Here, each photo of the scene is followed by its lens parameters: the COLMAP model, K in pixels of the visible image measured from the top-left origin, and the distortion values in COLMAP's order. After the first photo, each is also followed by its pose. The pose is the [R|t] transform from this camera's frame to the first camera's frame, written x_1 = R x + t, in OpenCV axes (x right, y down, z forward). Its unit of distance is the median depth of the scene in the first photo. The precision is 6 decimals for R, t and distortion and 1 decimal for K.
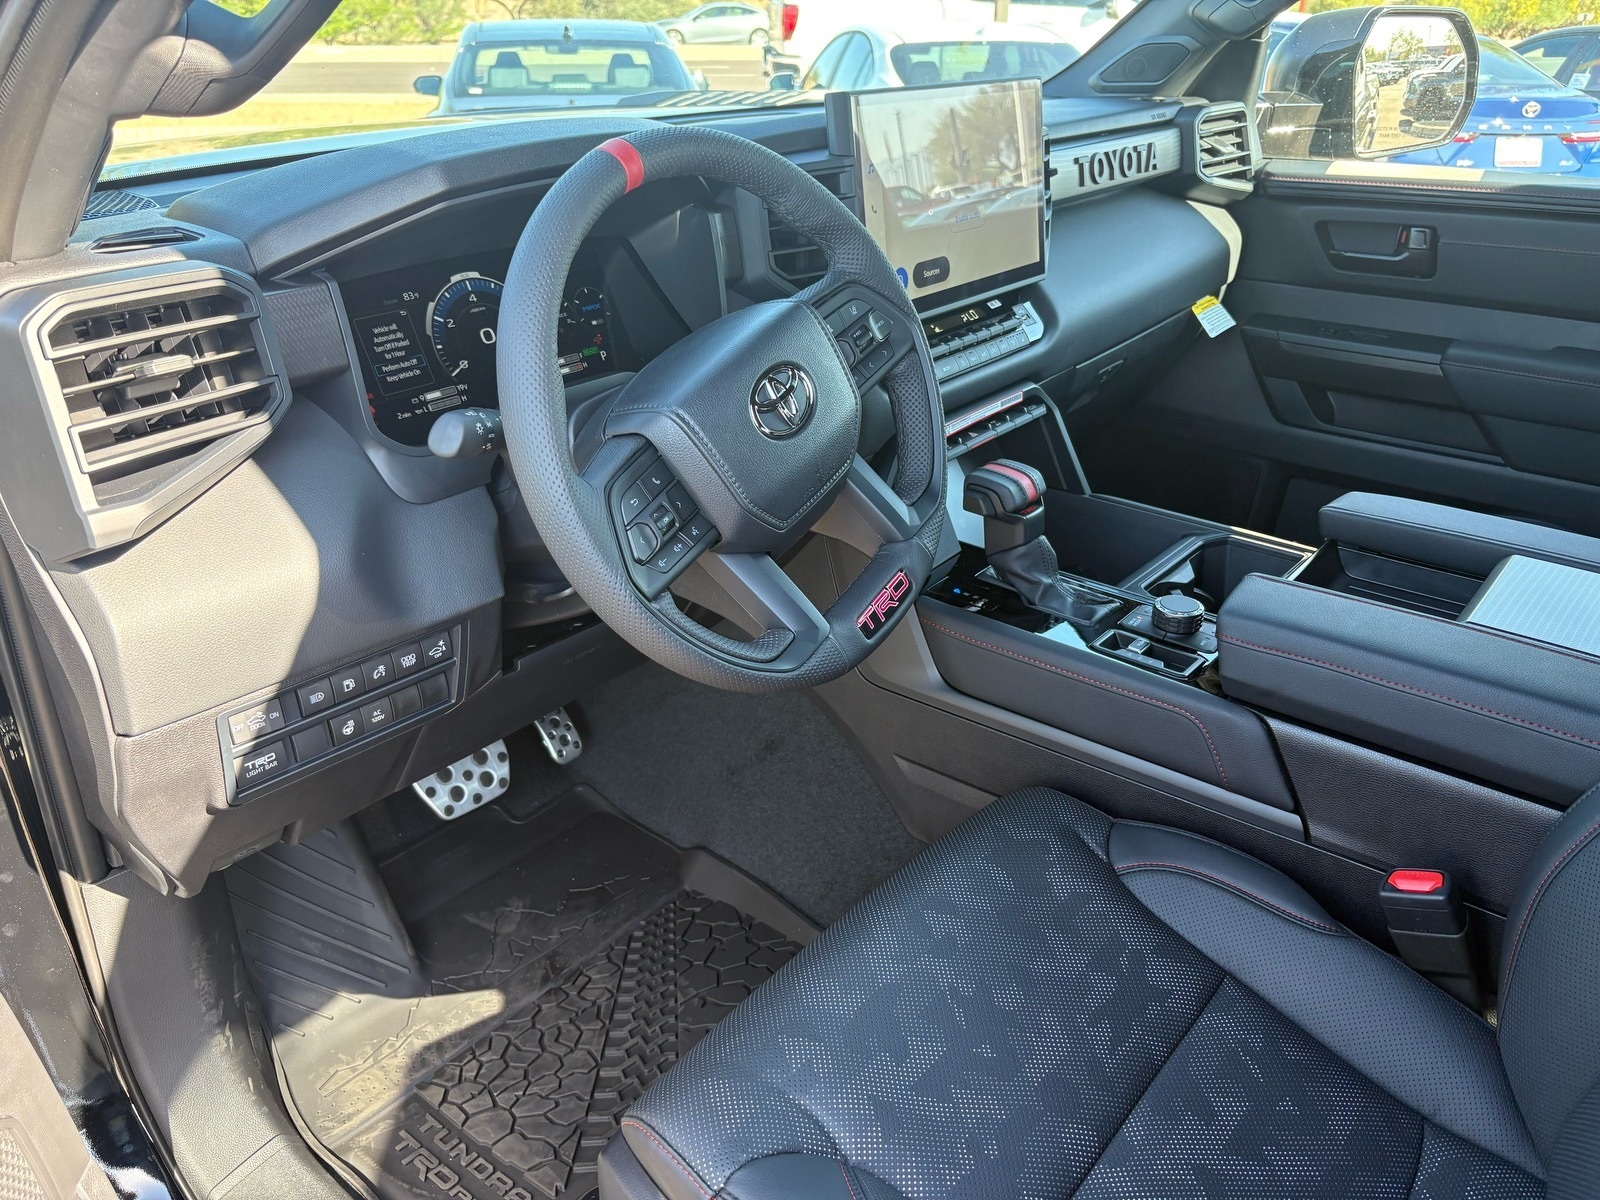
lens RADIAL K [[1231.4, 0, 780.7], [0, 1231.4, 641.3], [0, 0, 1]] dist [0.000400, -0.028316]
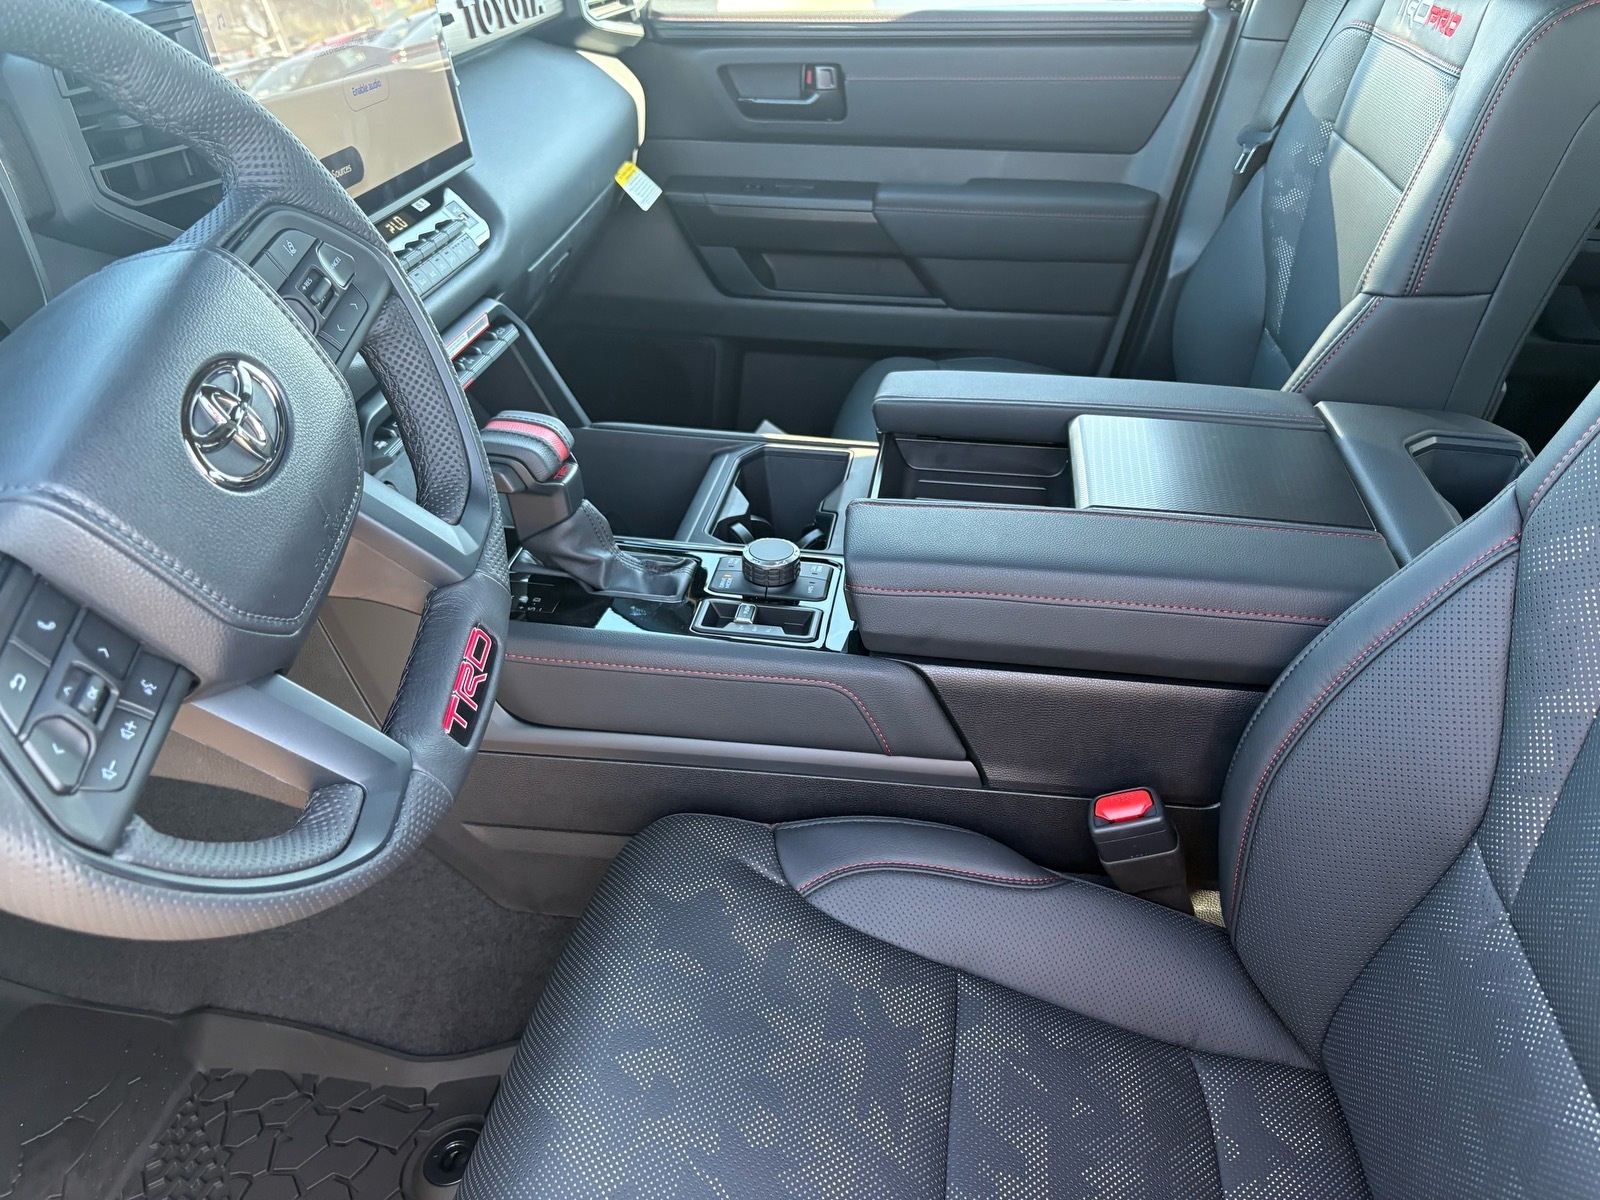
lens RADIAL K [[1231.4, 0, 810.8], [0, 1231.4, 623.7], [0, 0, 1]] dist [0.000400, -0.028316]
pose [[0.846194, -0.267312, 0.460977, -0.041958], [0.227486, 0.963500, 0.141130, -0.083028], [-0.481877, -0.014557, 0.876118, 0.237465]]
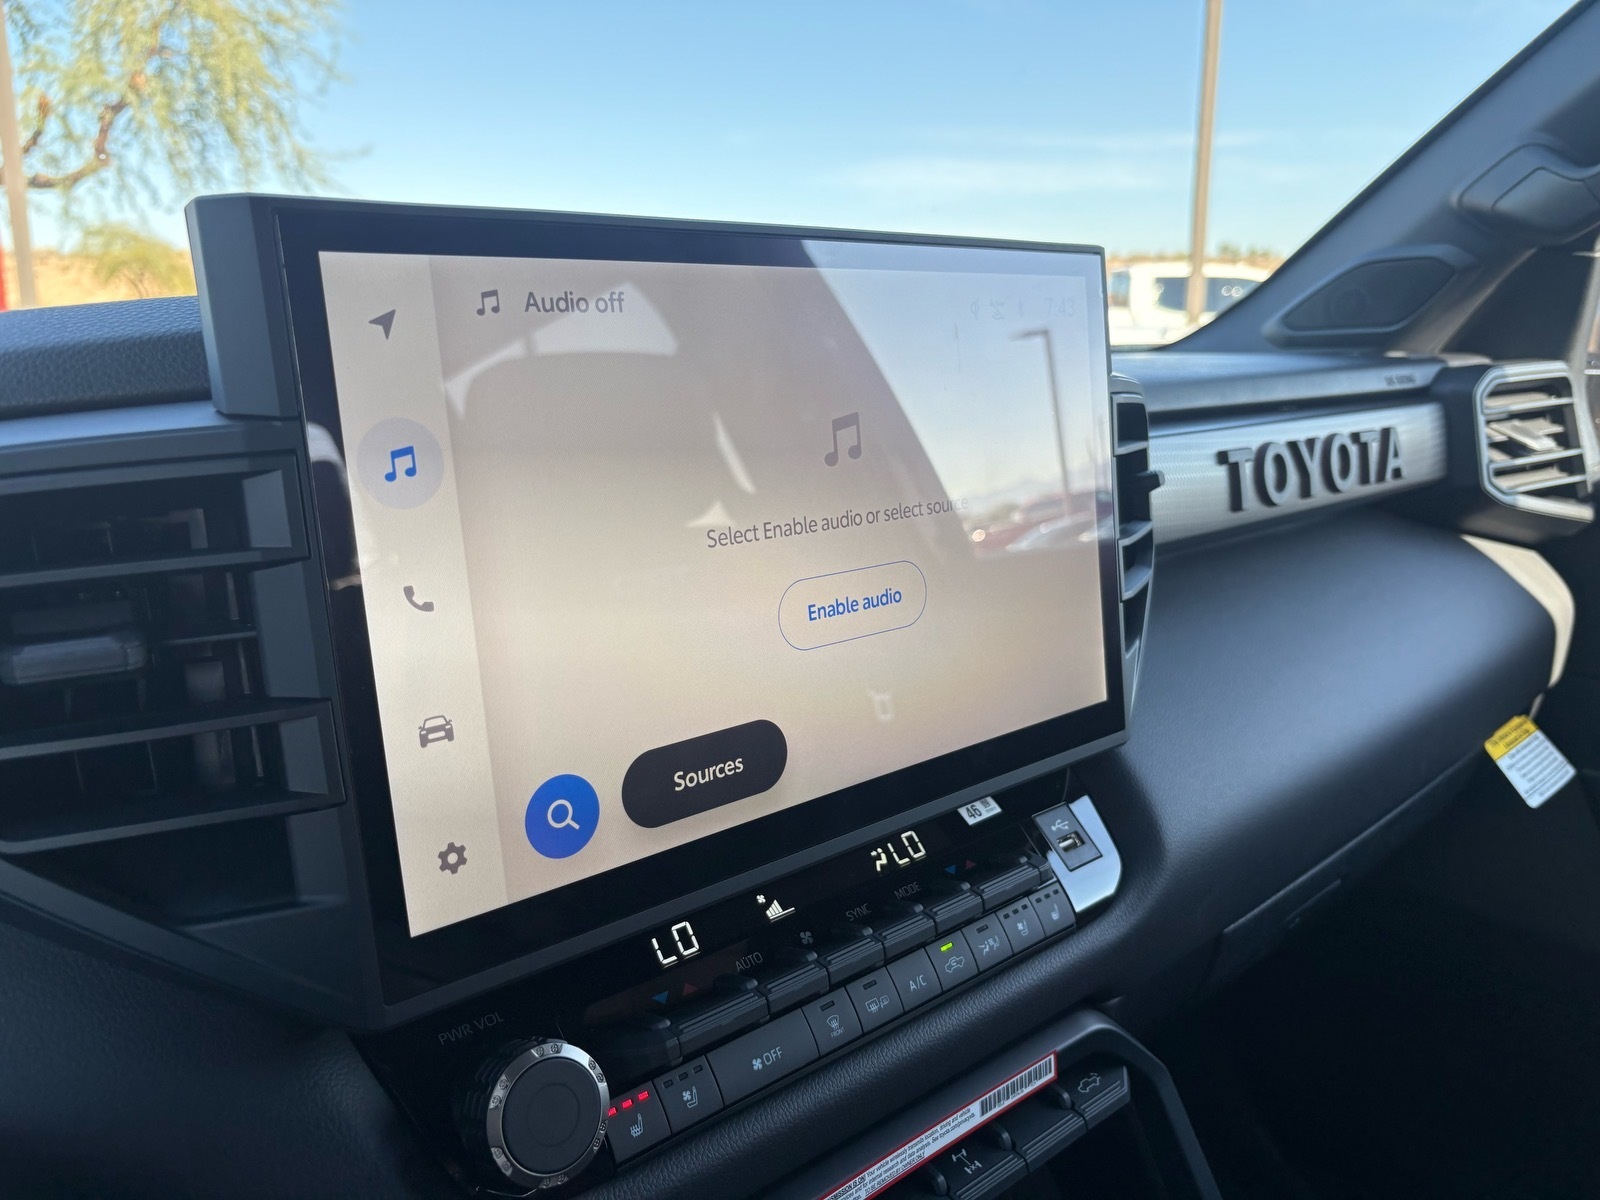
lens RADIAL K [[1231.4, 0, 800.2], [0, 1231.4, 613.0], [0, 0, 1]] dist [0.000400, -0.028316]
pose [[0.988563, 0.037662, -0.146032, 0.181345], [-0.072328, 0.968087, -0.239950, -0.251556], [0.132334, 0.247768, 0.959739, 0.652813]]
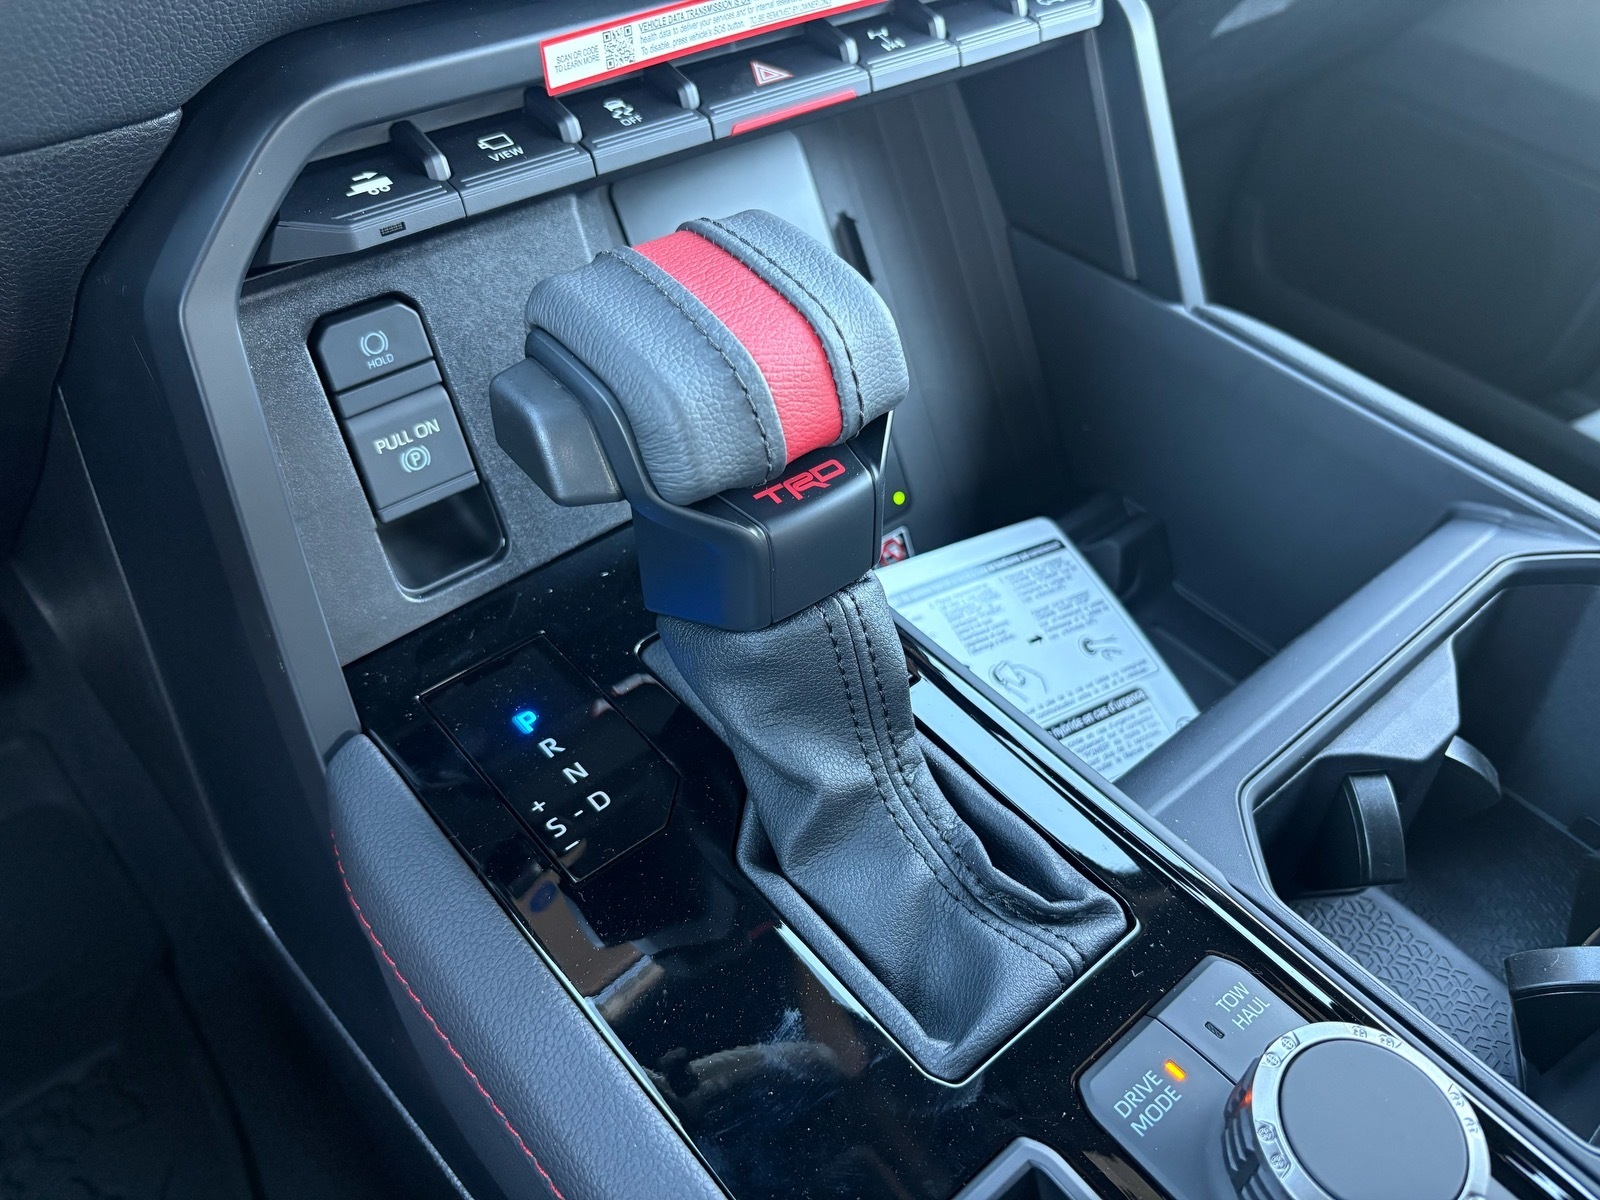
lens RADIAL K [[1231.4, 0, 814.5], [0, 1231.4, 561.2], [0, 0, 1]] dist [0.000400, -0.028316]
pose [[0.983354, 0.167754, -0.069805, 0.207275], [-0.143795, 0.953353, 0.265407, -0.142415], [0.111072, -0.250951, 0.961606, 0.731759]]
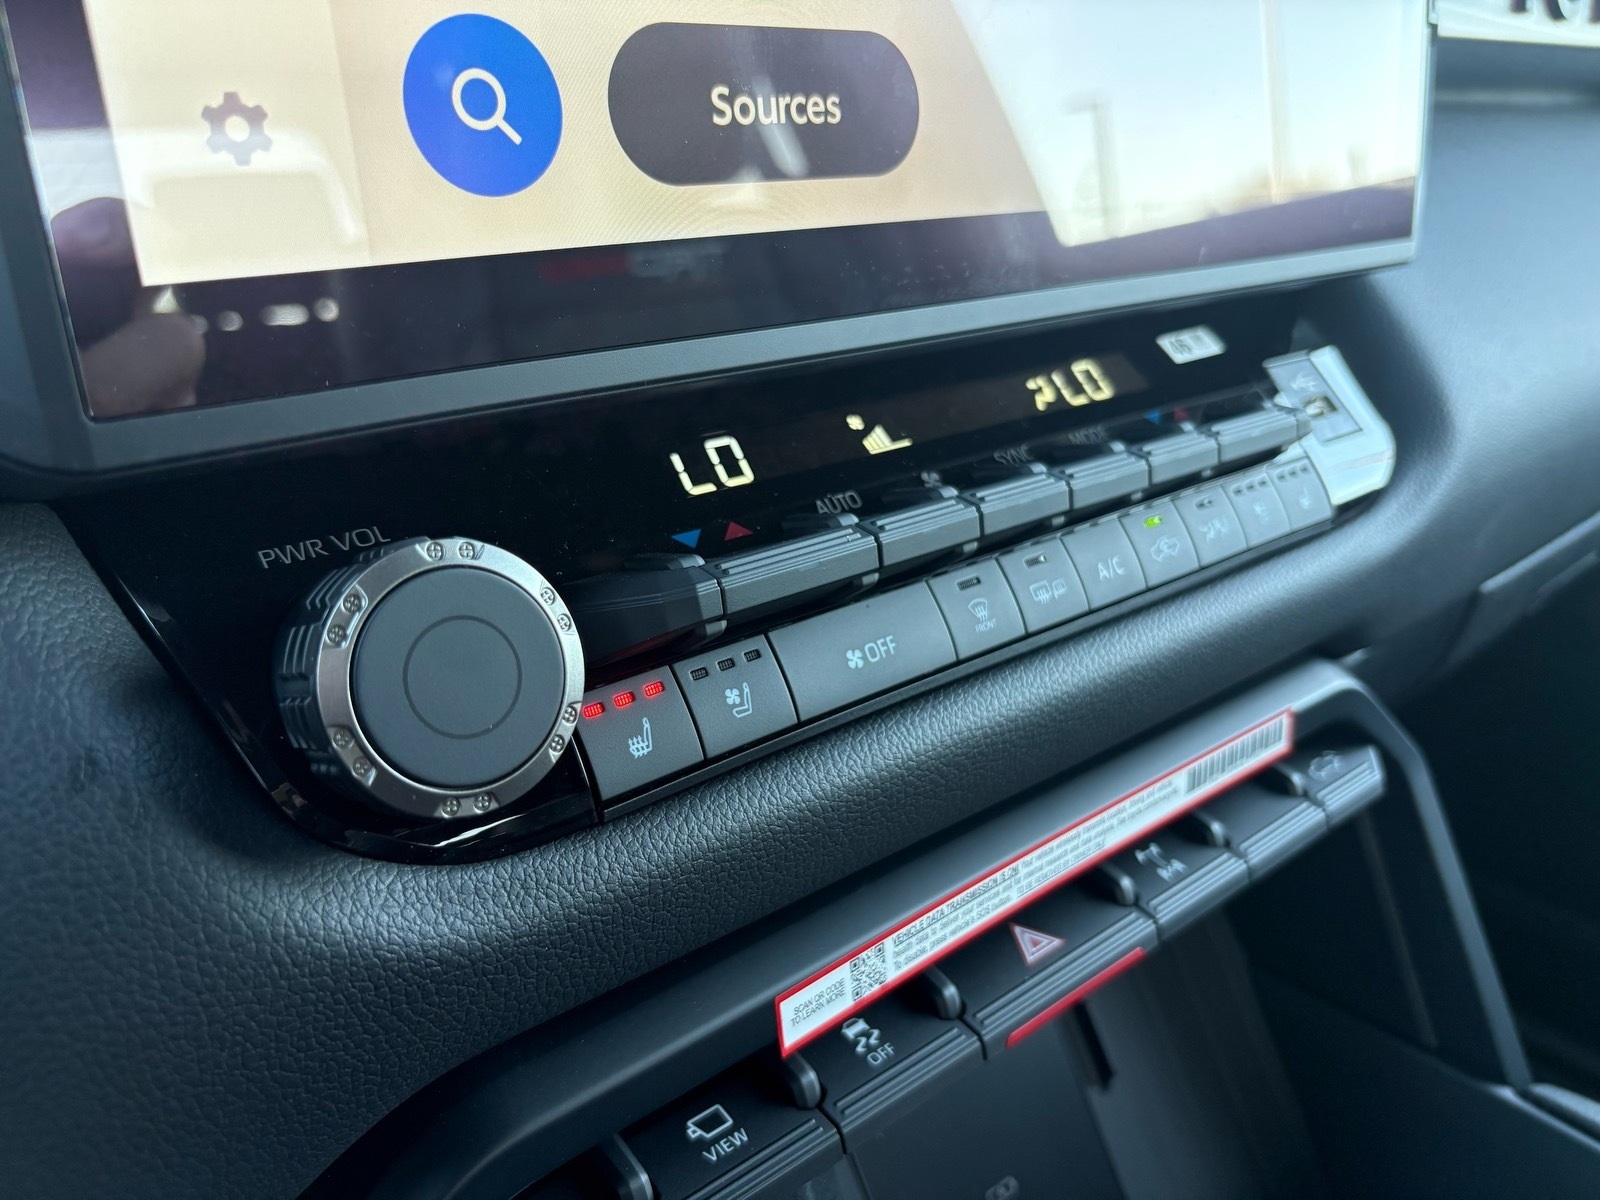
lens RADIAL K [[1231.4, 0, 792.3], [0, 1231.4, 593.4], [0, 0, 1]] dist [0.000400, -0.028316]
pose [[0.982080, 0.076686, -0.172157, 0.150593], [-0.094012, 0.991043, -0.094844, -0.207143], [0.163342, 0.109330, 0.980493, 0.800802]]
